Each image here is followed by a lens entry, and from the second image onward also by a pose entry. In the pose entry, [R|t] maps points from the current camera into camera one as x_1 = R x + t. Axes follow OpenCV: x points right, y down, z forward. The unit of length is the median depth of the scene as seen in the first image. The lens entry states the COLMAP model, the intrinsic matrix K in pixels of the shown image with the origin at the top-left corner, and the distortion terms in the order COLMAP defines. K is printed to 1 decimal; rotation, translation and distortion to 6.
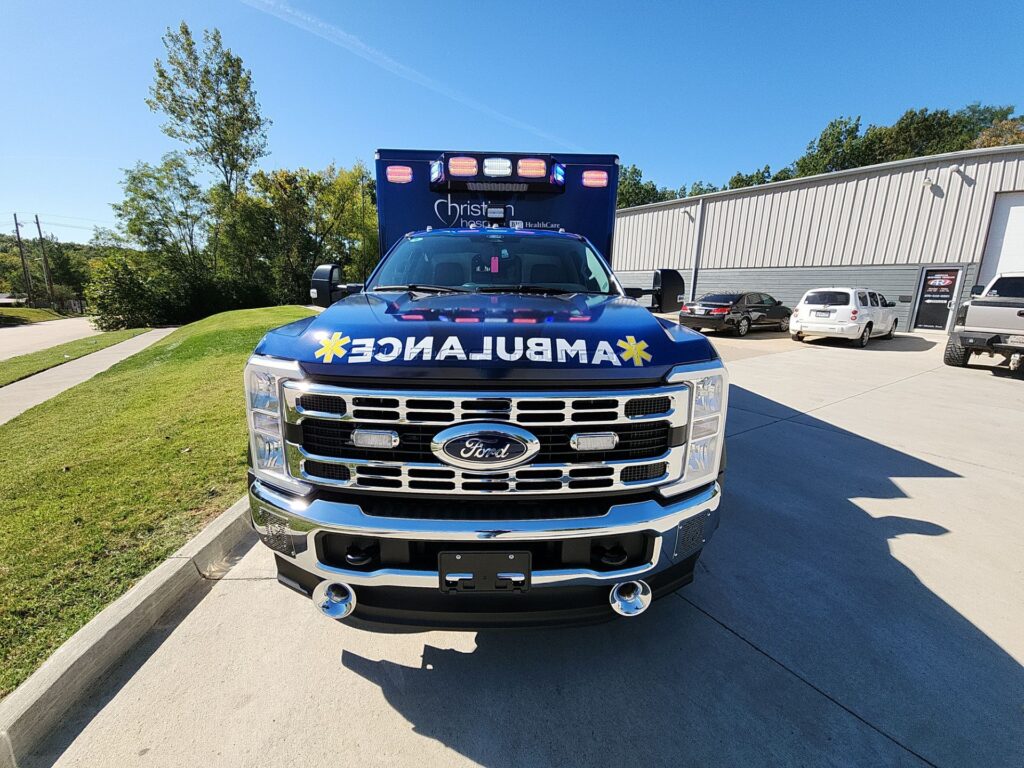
lens RADIAL K [[421.6, 0, 507.4], [0, 421.6, 381.8], [0, 0, 1]] dist [0.020035, -0.014484]
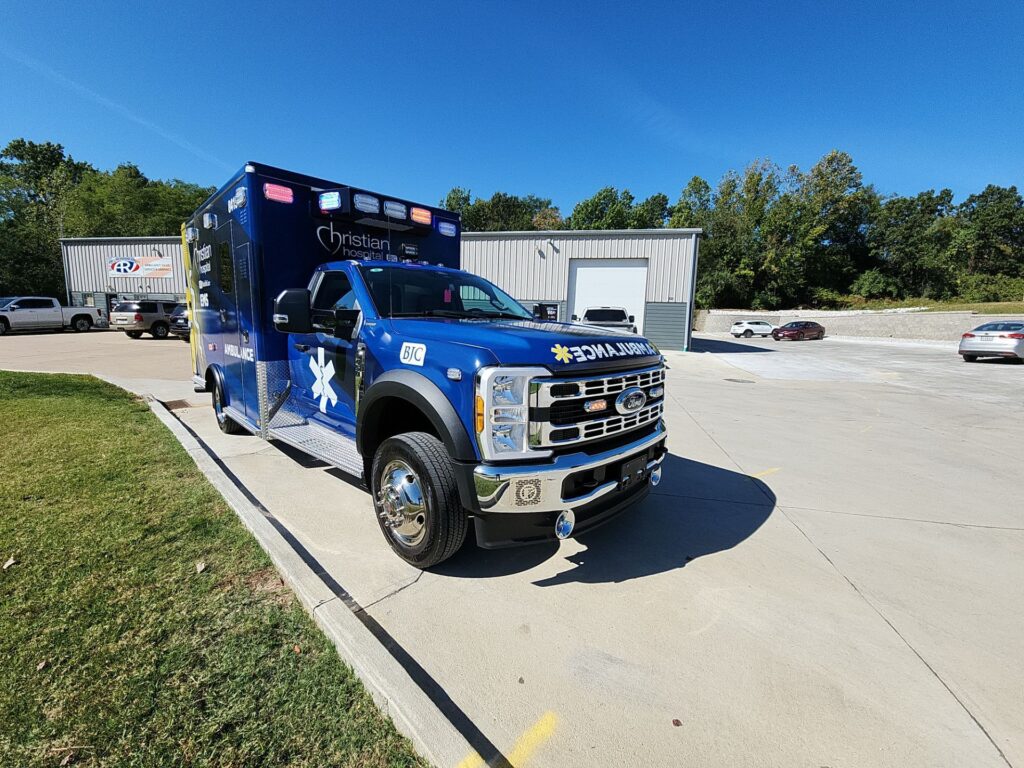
lens RADIAL K [[421.6, 0, 507.4], [0, 421.6, 381.8], [0, 0, 1]] dist [0.020035, -0.014484]
pose [[0.716745, -0.101324, 0.689934, -0.649807], [0.141176, 0.989984, -0.001272, -0.002162], [-0.682895, 0.098314, 0.723871, 0.010340]]
